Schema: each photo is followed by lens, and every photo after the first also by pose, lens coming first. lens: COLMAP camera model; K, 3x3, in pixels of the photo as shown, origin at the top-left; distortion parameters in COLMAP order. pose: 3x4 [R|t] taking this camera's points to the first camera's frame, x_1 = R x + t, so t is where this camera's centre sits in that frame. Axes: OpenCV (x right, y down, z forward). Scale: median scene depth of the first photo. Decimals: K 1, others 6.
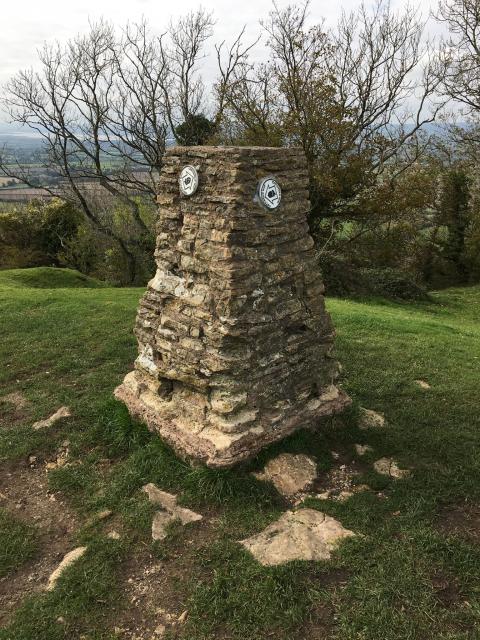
lens RADIAL K [[527.9, 0, 239.7], [0, 527.9, 318.6], [0, 0, 1]] dist [0.066689, -0.000417]
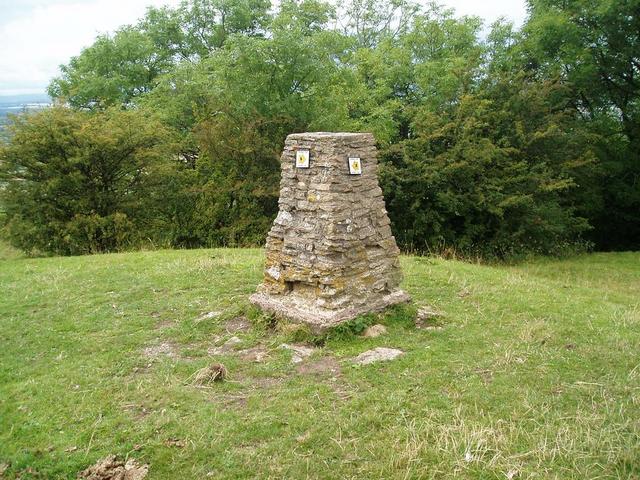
lens RADIAL K [[557.6, 0, 320.1], [0, 557.6, 240.3], [0, 0, 1]] dist [0.001982, 0.000108]
pose [[0.999389, -0.030818, 0.016508, -0.076957], [0.032136, 0.995724, -0.086603, 0.144435], [-0.013769, 0.087081, 0.996106, -0.648125]]
